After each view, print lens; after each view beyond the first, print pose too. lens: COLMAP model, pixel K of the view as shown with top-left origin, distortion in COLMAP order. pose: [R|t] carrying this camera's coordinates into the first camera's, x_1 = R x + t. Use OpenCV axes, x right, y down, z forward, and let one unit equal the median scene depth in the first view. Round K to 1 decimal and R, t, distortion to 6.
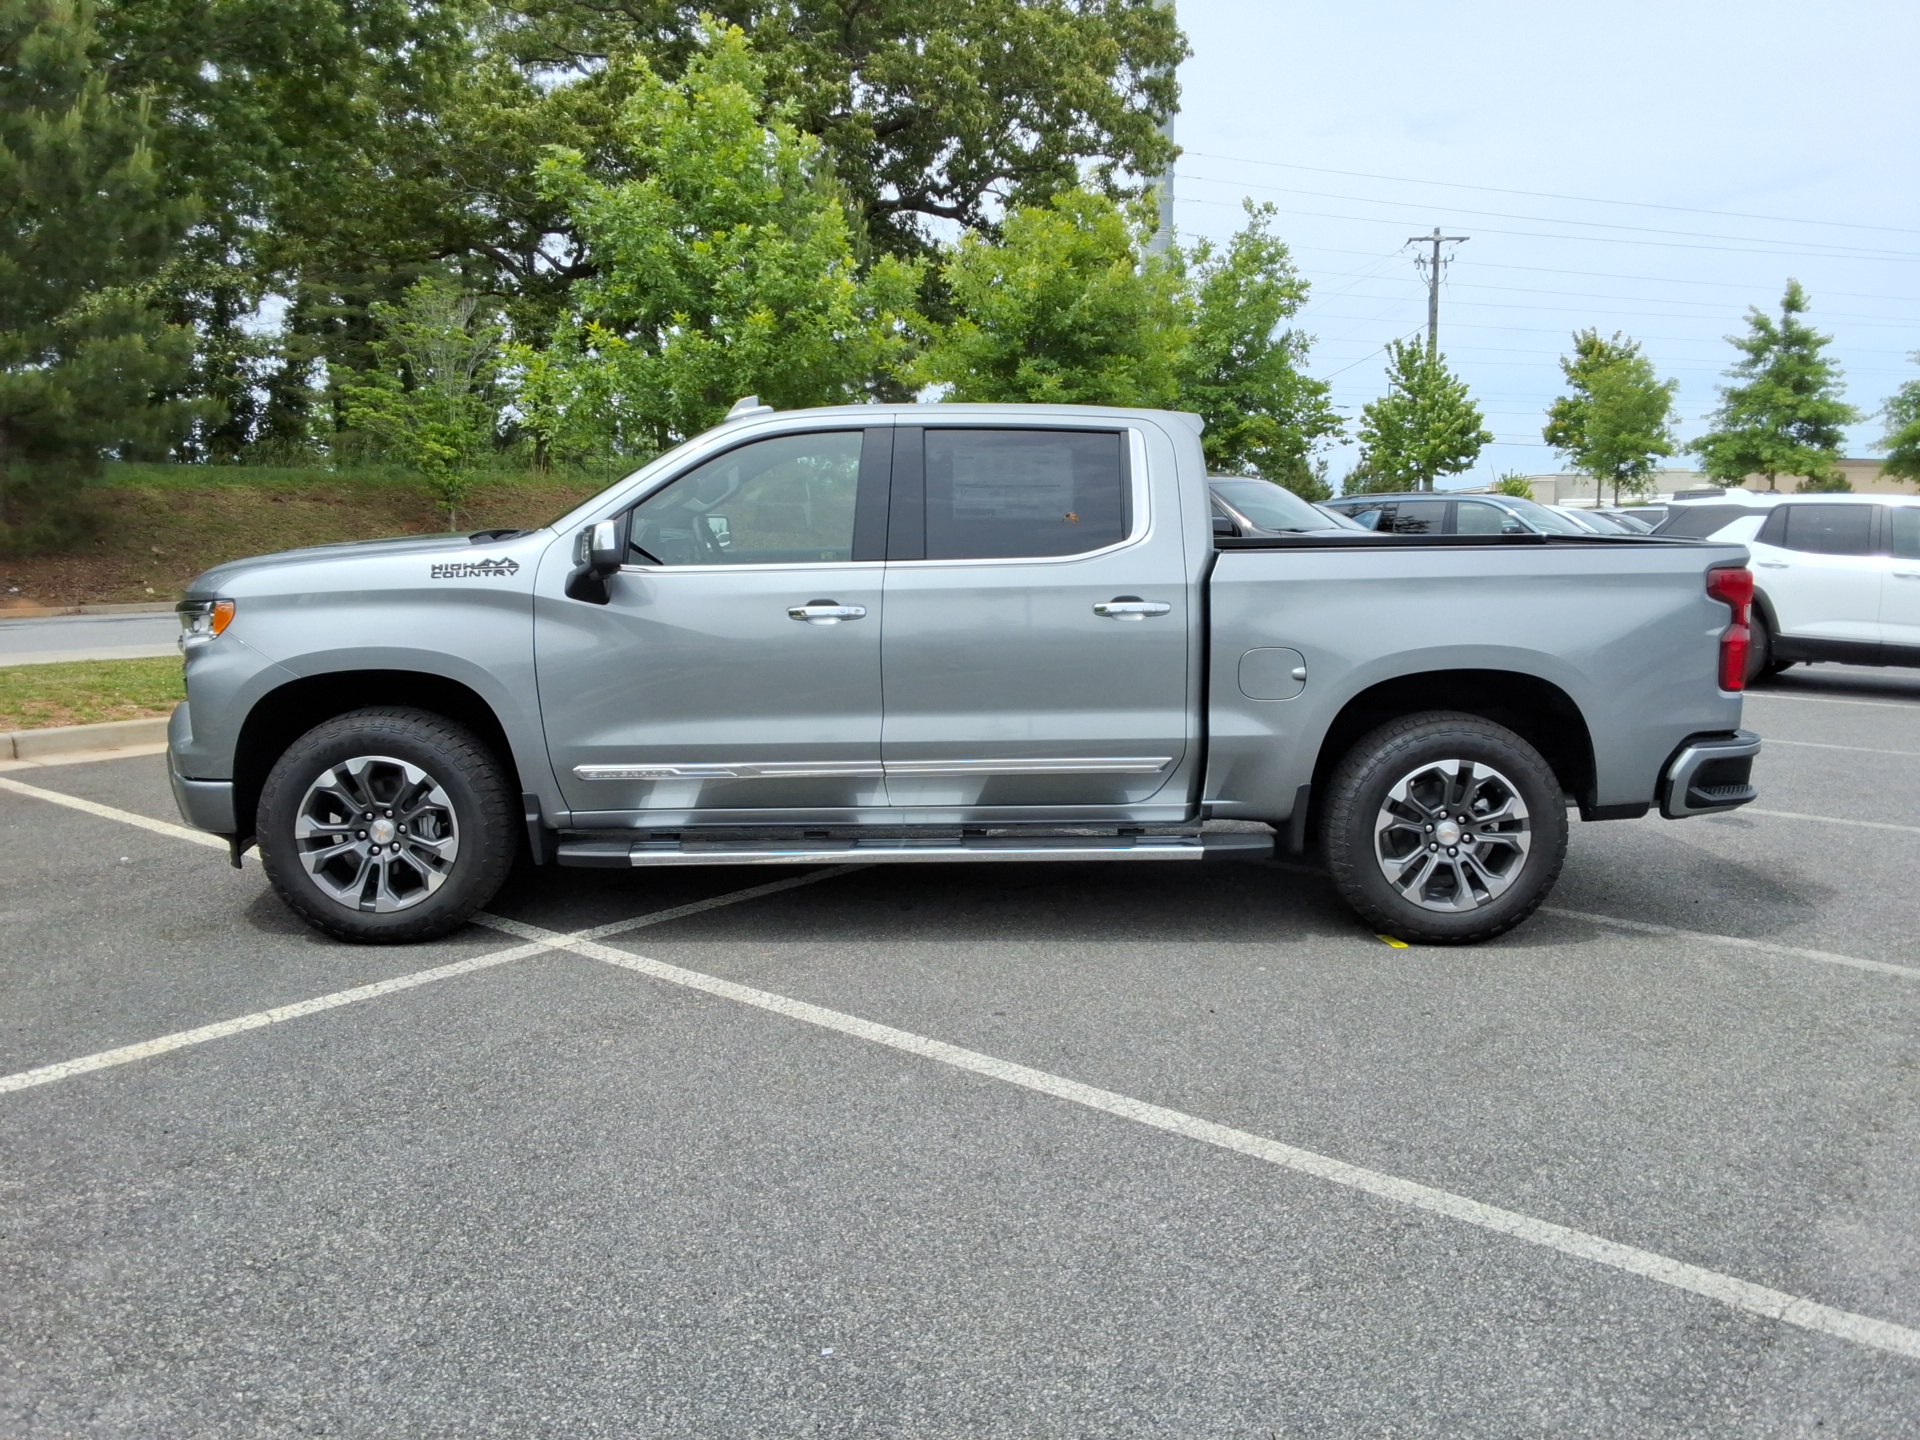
lens RADIAL K [[1544.4, 0, 976.9], [0, 1544.4, 701.8], [0, 0, 1]] dist [0.127225, -0.214100]
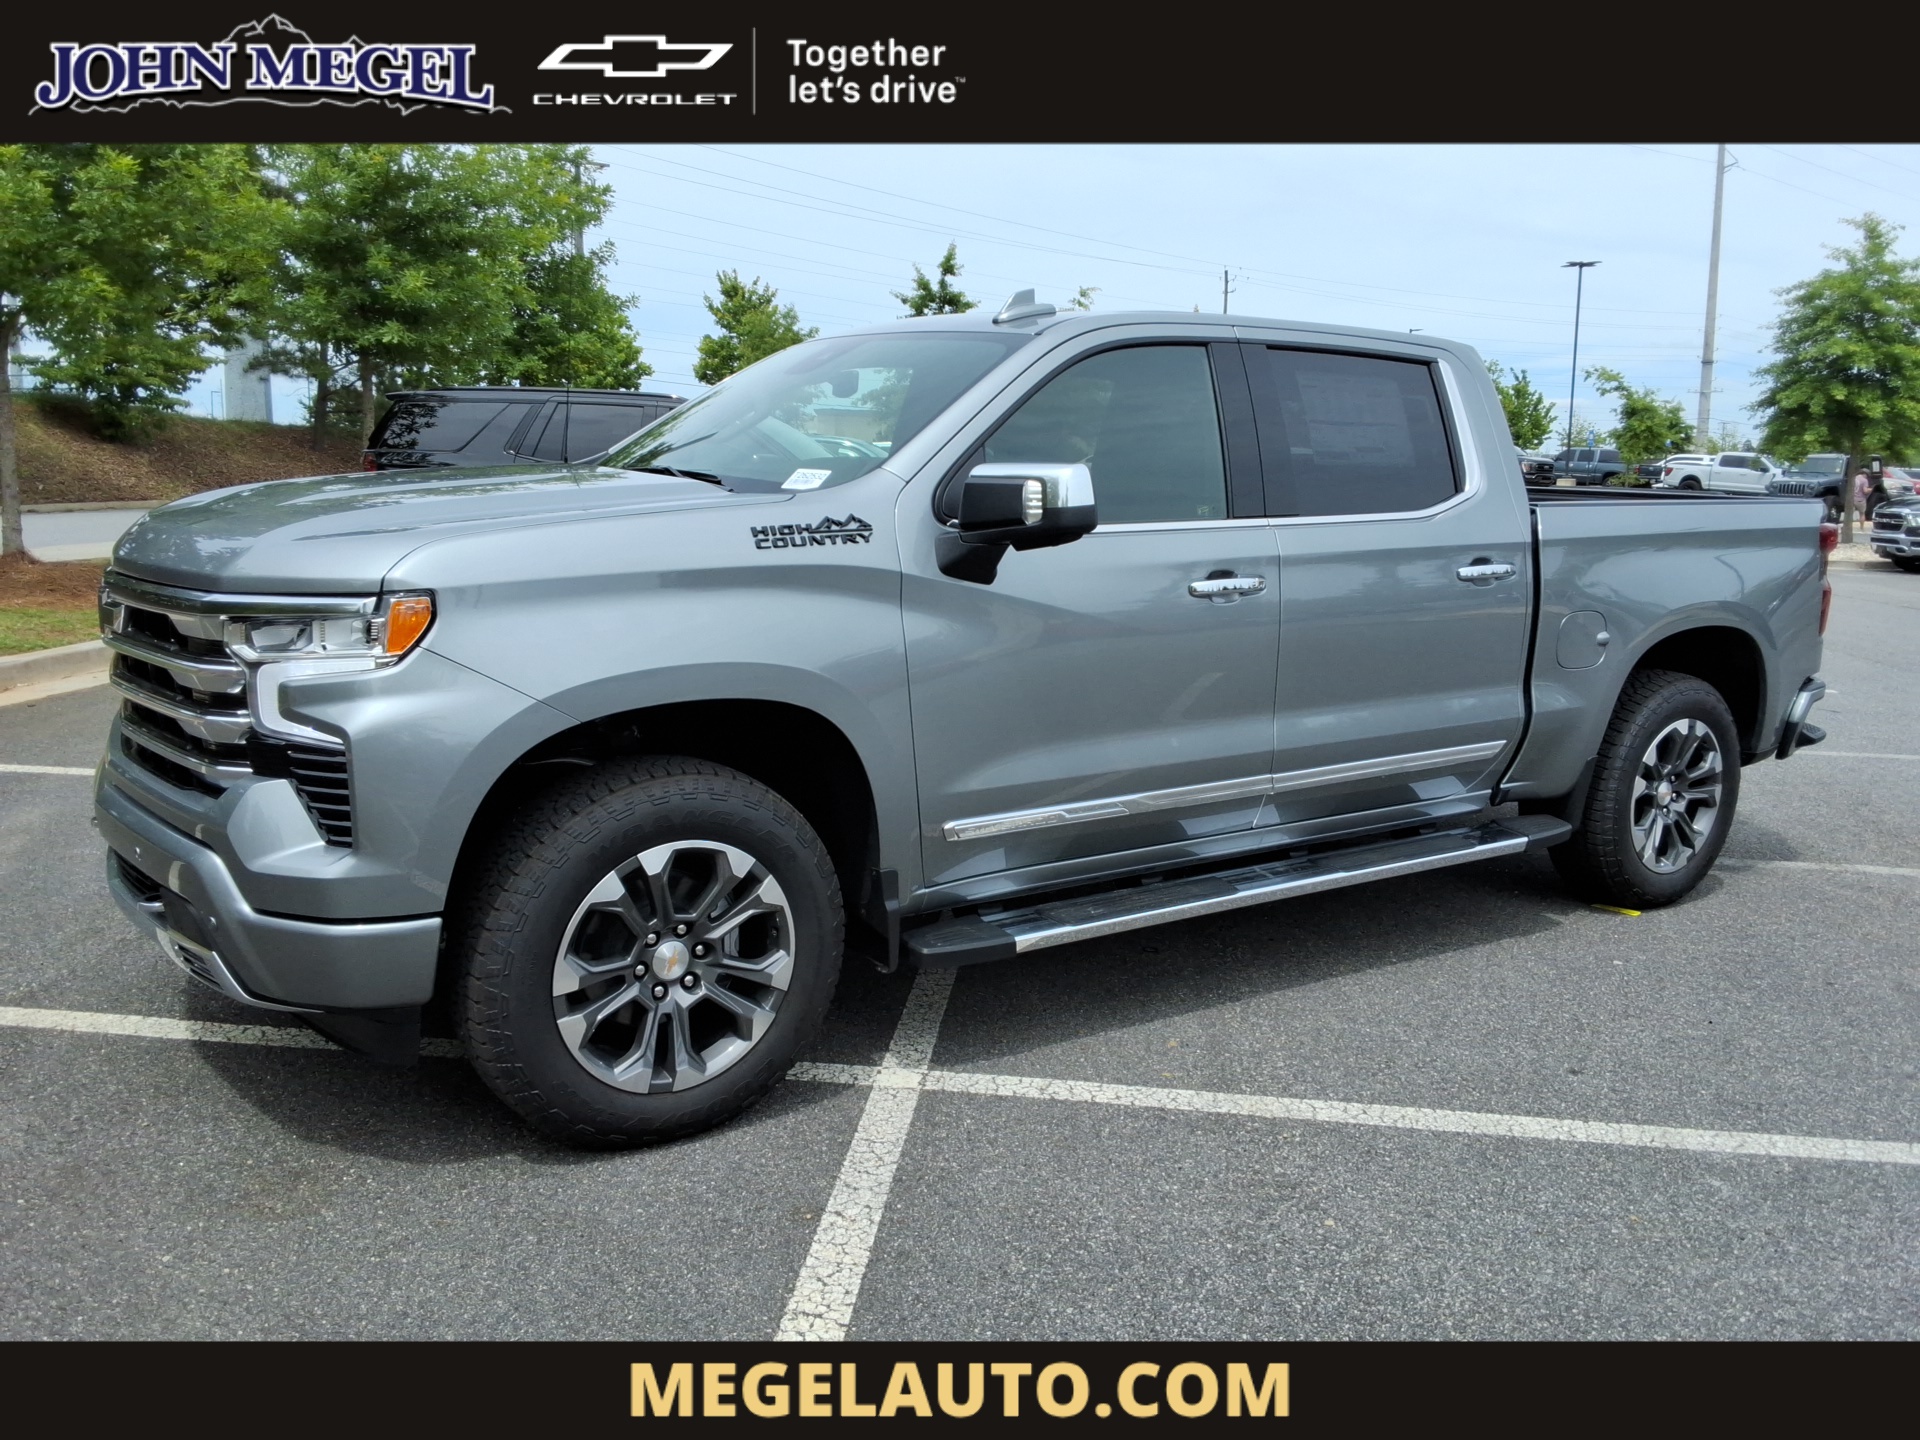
lens RADIAL K [[1544.4, 0, 976.9], [0, 1544.4, 701.8], [0, 0, 1]] dist [0.127225, -0.214100]
pose [[0.834541, -0.066325, 0.546938, -0.609605], [0.042252, 0.997509, 0.056493, -0.048461], [-0.549323, -0.024037, 0.835265, 0.425592]]
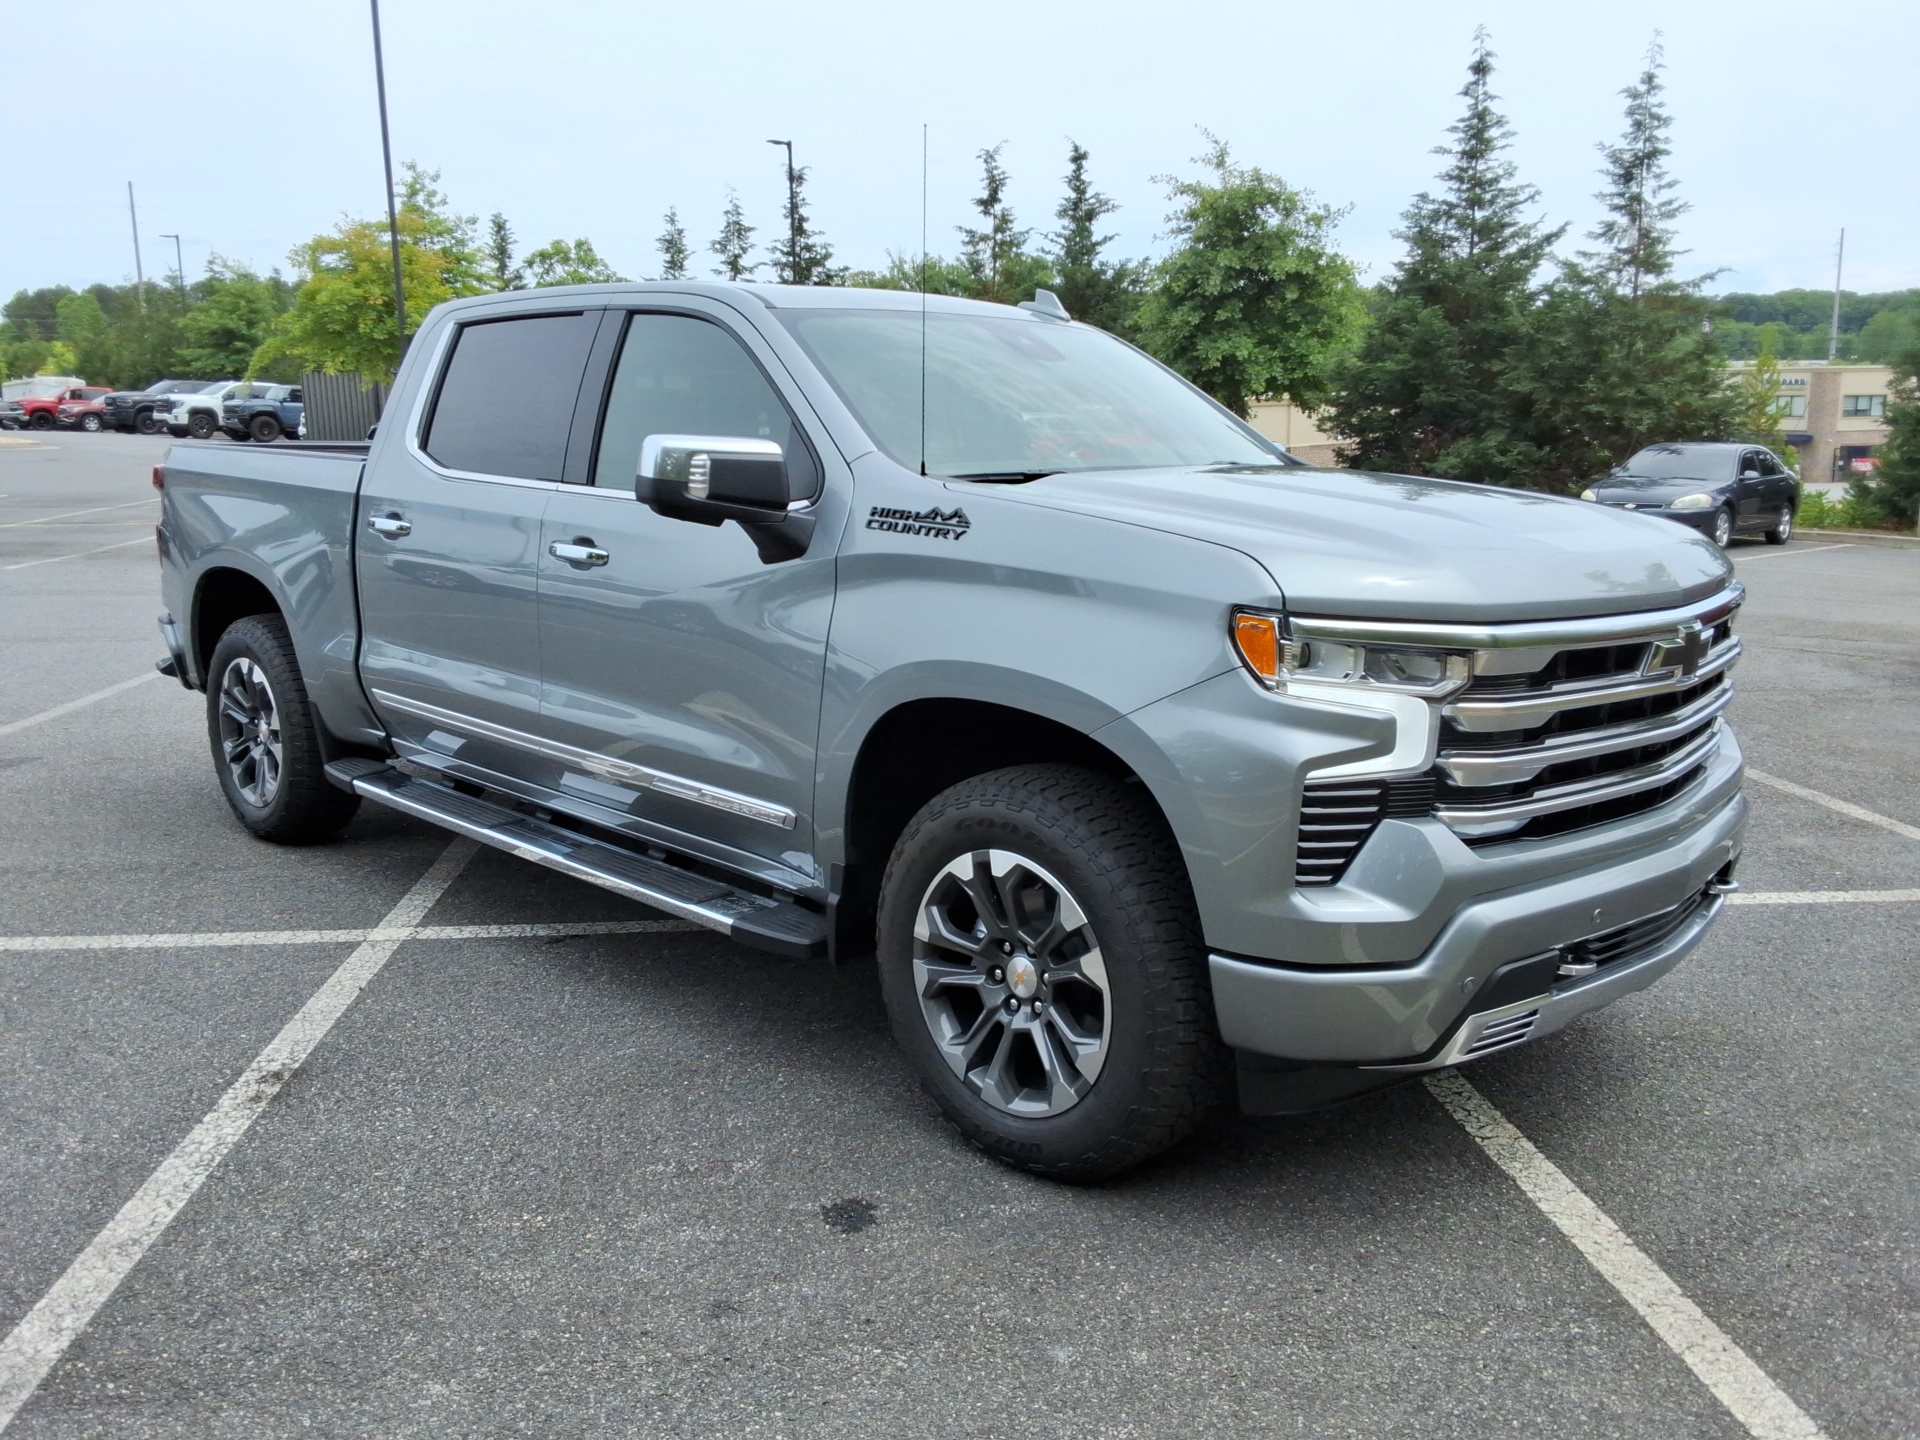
lens RADIAL K [[1544.4, 0, 976.9], [0, 1544.4, 701.8], [0, 0, 1]] dist [0.127225, -0.214100]
pose [[-0.708352, -0.132927, 0.693230, -0.769434], [0.074817, 0.962436, 0.260997, -0.216406], [-0.701883, 0.236743, -0.671798, 1.734830]]
